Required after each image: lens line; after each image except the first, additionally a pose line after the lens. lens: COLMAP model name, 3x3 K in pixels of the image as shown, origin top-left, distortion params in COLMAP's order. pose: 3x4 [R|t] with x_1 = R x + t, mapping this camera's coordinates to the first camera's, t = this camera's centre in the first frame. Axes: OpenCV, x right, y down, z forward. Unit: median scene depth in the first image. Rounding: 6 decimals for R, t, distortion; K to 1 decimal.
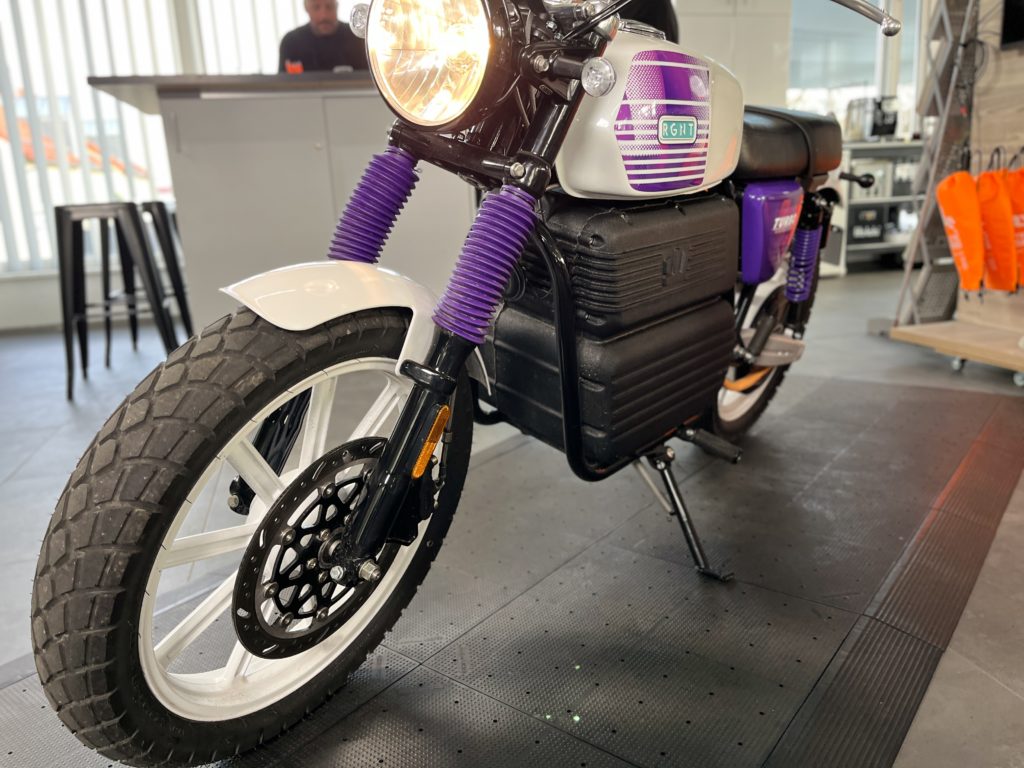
lens RADIAL K [[786.9, 0, 512.0], [0, 786.9, 384.0], [0, 0, 1]] dist [0.056606, -0.089046]
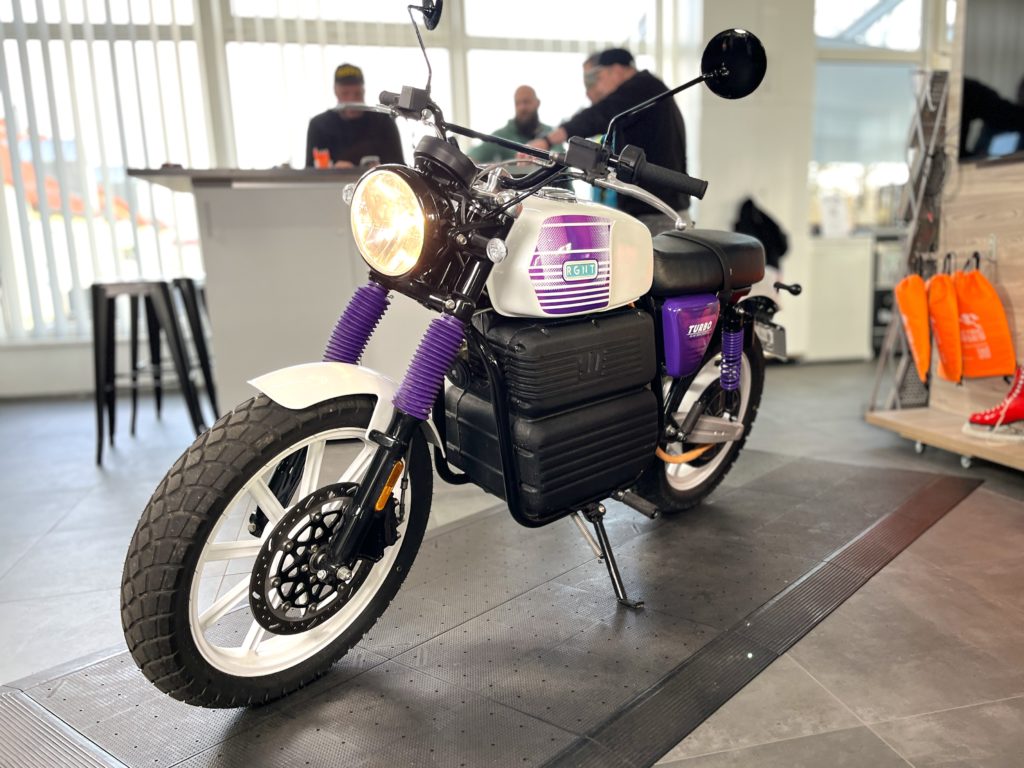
lens RADIAL K [[879.1, 0, 578.7], [0, 879.1, 440.5], [0, 0, 1]] dist [0.032863, -0.014034]
pose [[0.999712, 0.020342, 0.012734, 0.205968], [-0.019985, 0.999420, -0.027575, 0.024141], [-0.013287, 0.027312, 0.999539, -0.582369]]
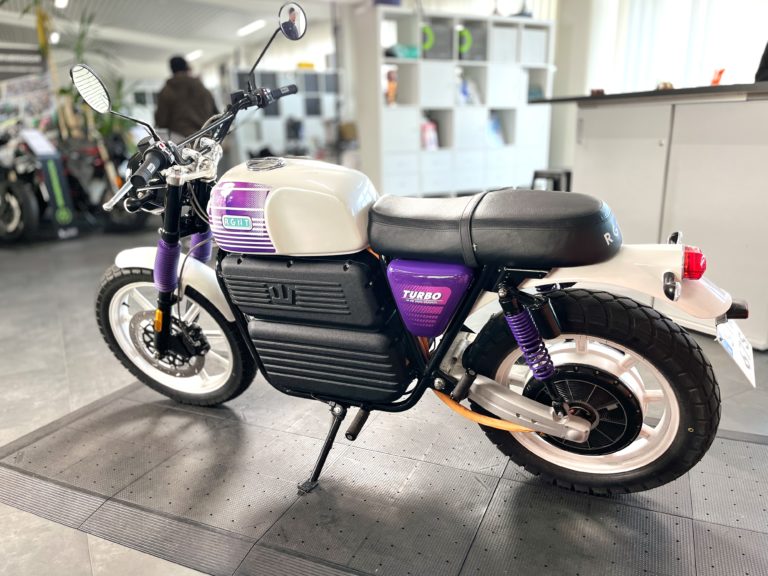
lens RADIAL K [[590.2, 0, 384.0], [0, 590.2, 288.0], [0, 0, 1]] dist [0.056606, -0.089046]
pose [[0.258265, 0.298449, -0.918819, 1.757719], [-0.229246, 0.942852, 0.241818, -0.636473], [0.938480, 0.148183, 0.311924, 0.974942]]
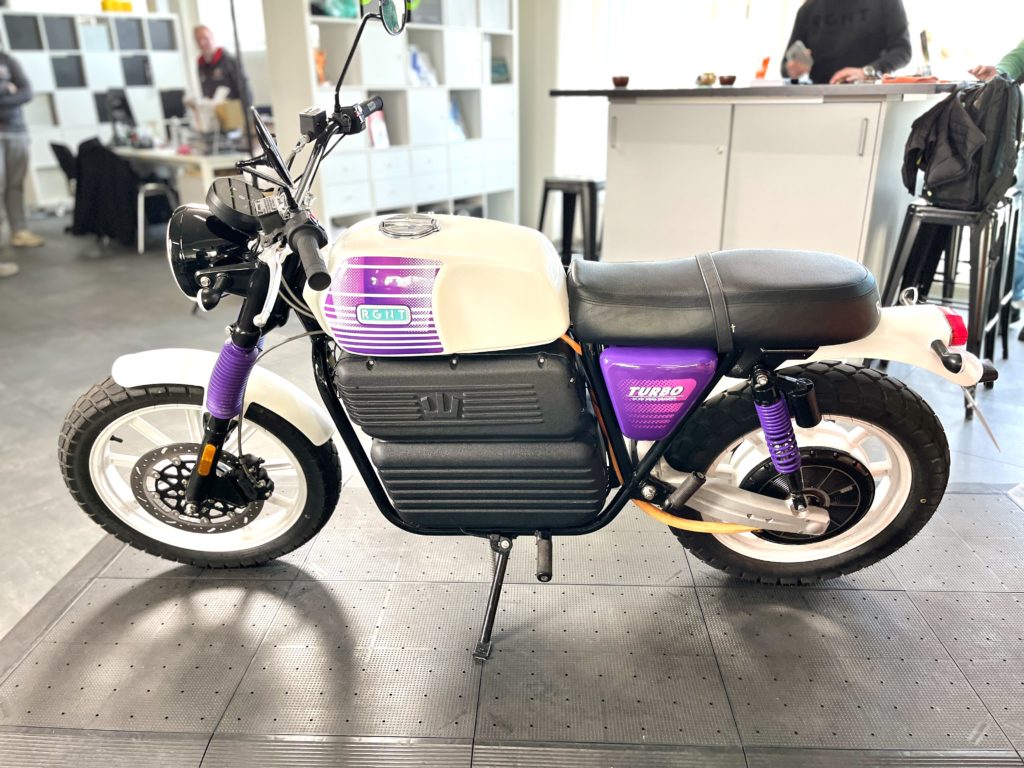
lens RADIAL K [[779.6, 0, 512.0], [0, 779.6, 384.0], [0, 0, 1]] dist [0.054864, -0.077218]
pose [[0.588167, 0.329783, -0.738446, 1.420720], [-0.217452, 0.943945, 0.248358, -0.619979], [0.778957, 0.014501, 0.626909, 0.380345]]
